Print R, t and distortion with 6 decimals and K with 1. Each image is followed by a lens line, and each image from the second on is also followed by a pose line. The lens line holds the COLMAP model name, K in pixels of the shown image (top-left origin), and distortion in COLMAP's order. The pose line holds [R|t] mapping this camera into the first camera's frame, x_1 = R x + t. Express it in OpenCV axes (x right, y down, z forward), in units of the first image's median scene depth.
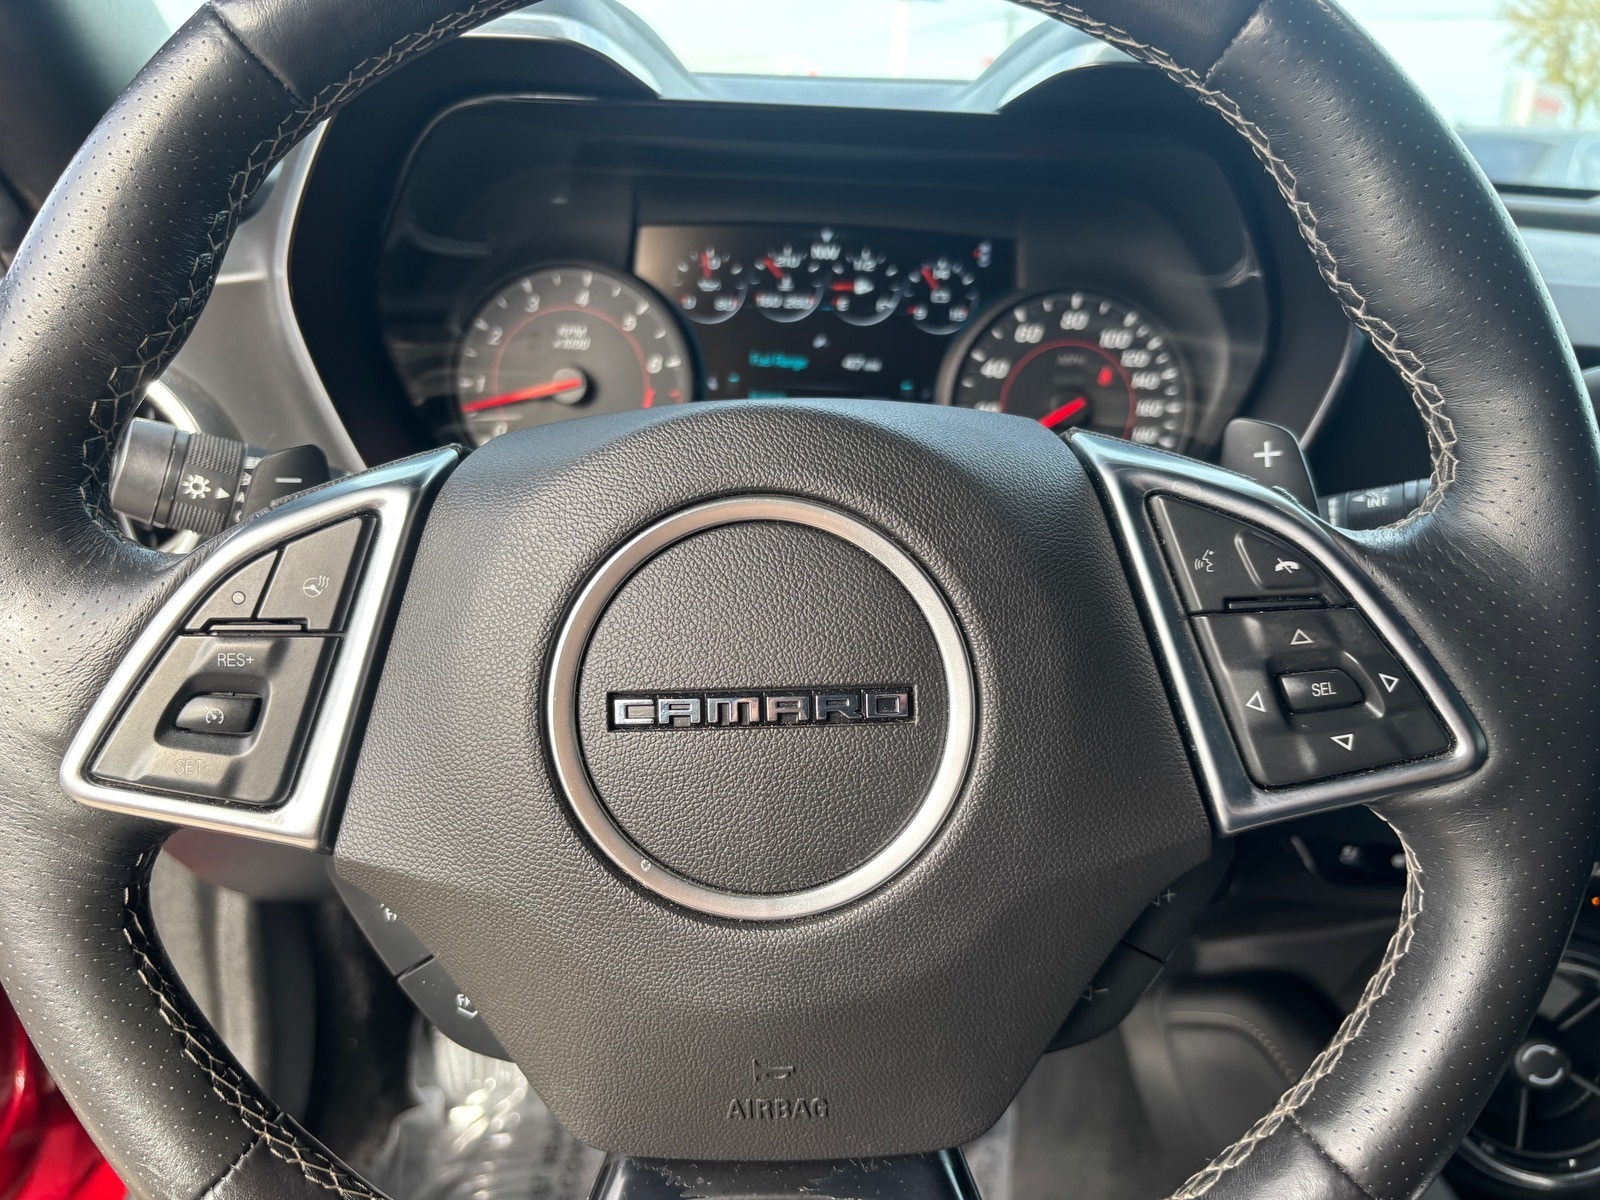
lens RADIAL K [[1289.0, 0, 779.2], [0, 1289.0, 621.8], [0, 0, 1]] dist [0.056322, -0.075978]
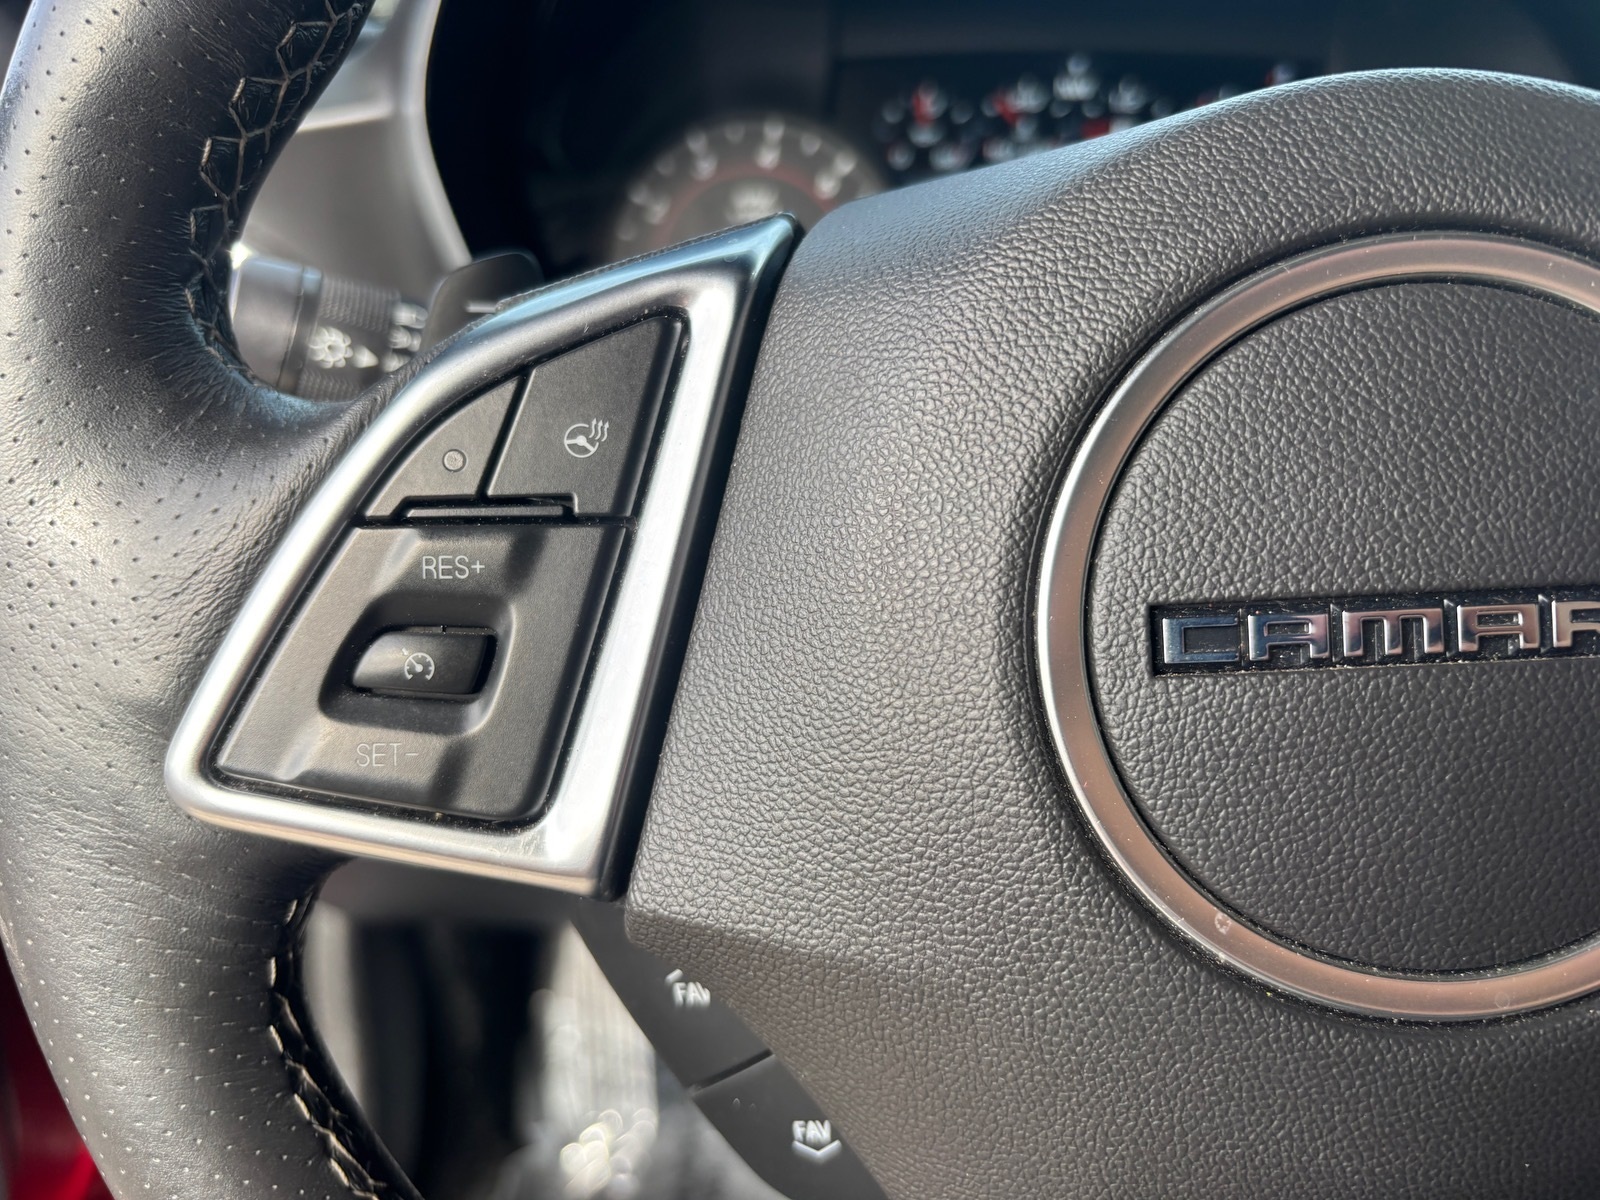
lens RADIAL K [[1336.6, 0, 776.4], [0, 1336.6, 600.8], [0, 0, 1]] dist [-0.000295, -0.003653]
pose [[0.998722, -0.021839, -0.045584, -0.254594], [0.021631, 0.999753, -0.005043, 0.051063], [0.045683, 0.004051, 0.998948, 0.423274]]
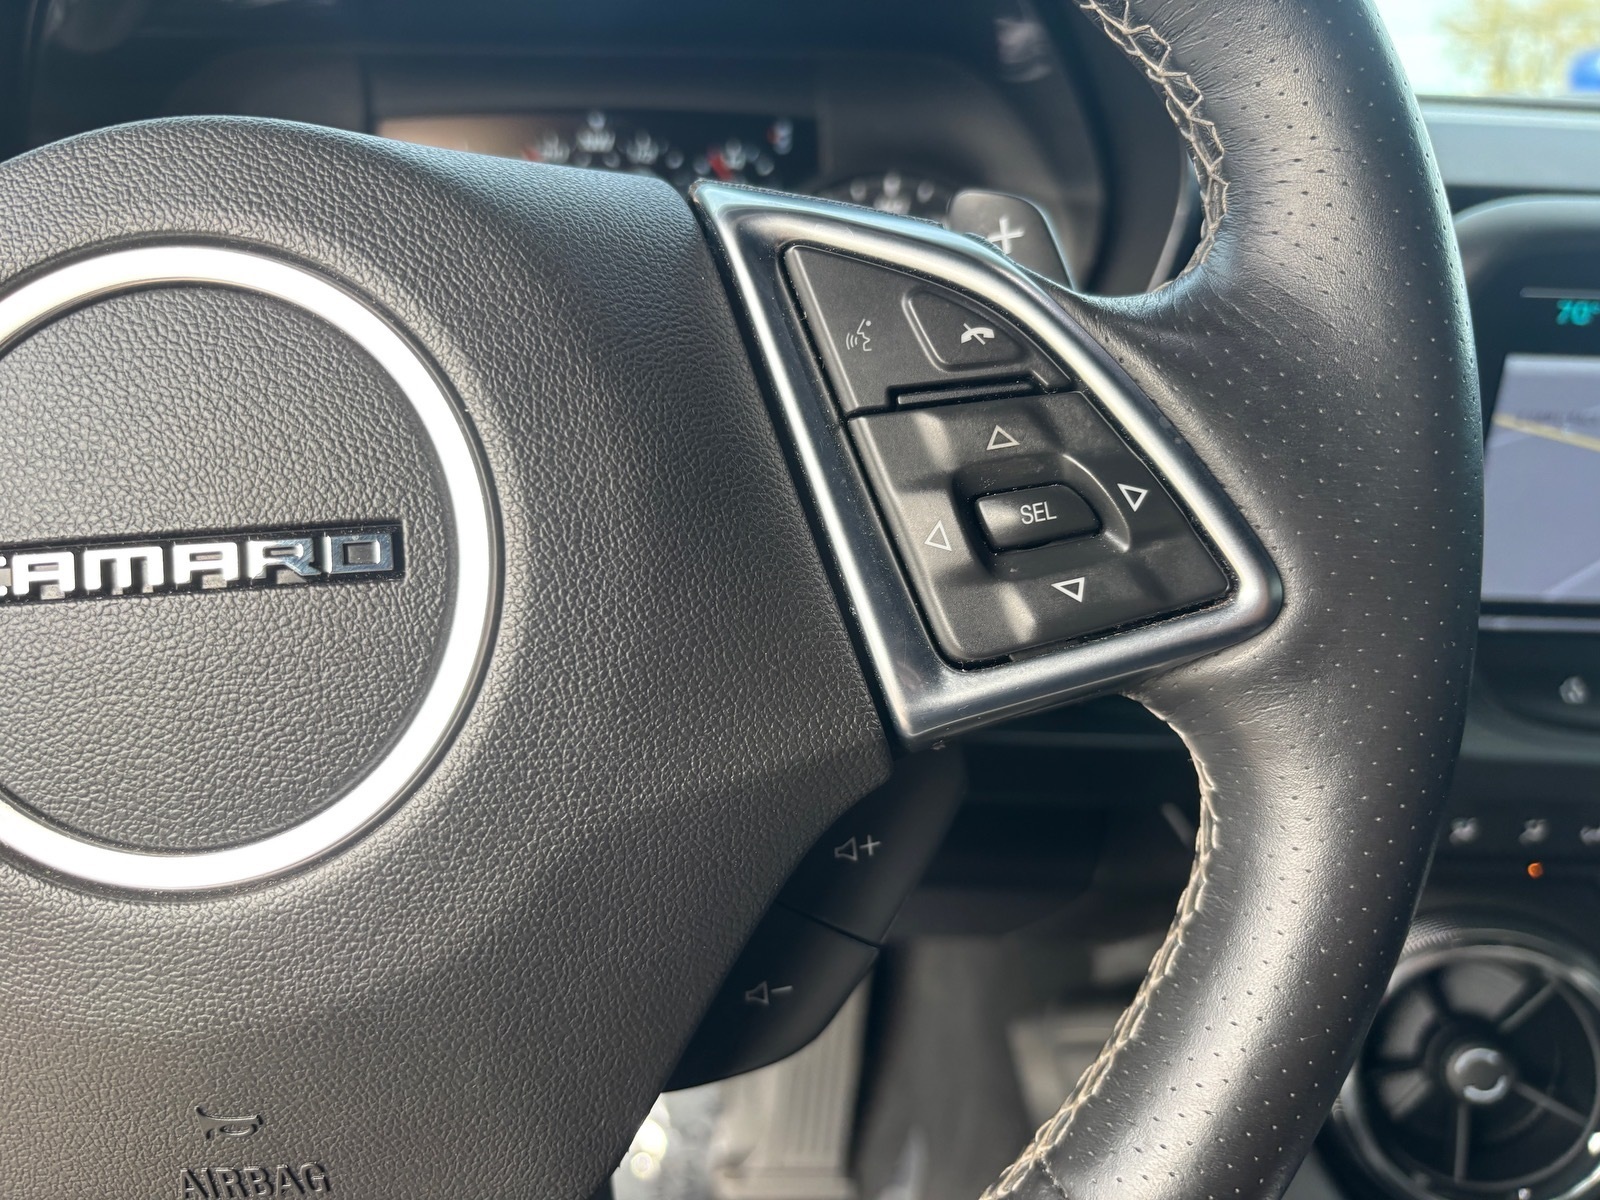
lens RADIAL K [[1315.7, 0, 724.2], [0, 1315.7, 597.9], [0, 0, 1]] dist [0.065738, -0.173475]
pose [[0.999322, -0.036750, 0.002068, 0.254845], [0.036804, 0.998504, -0.040428, 0.116917], [-0.000579, 0.040477, 0.999180, 0.322982]]
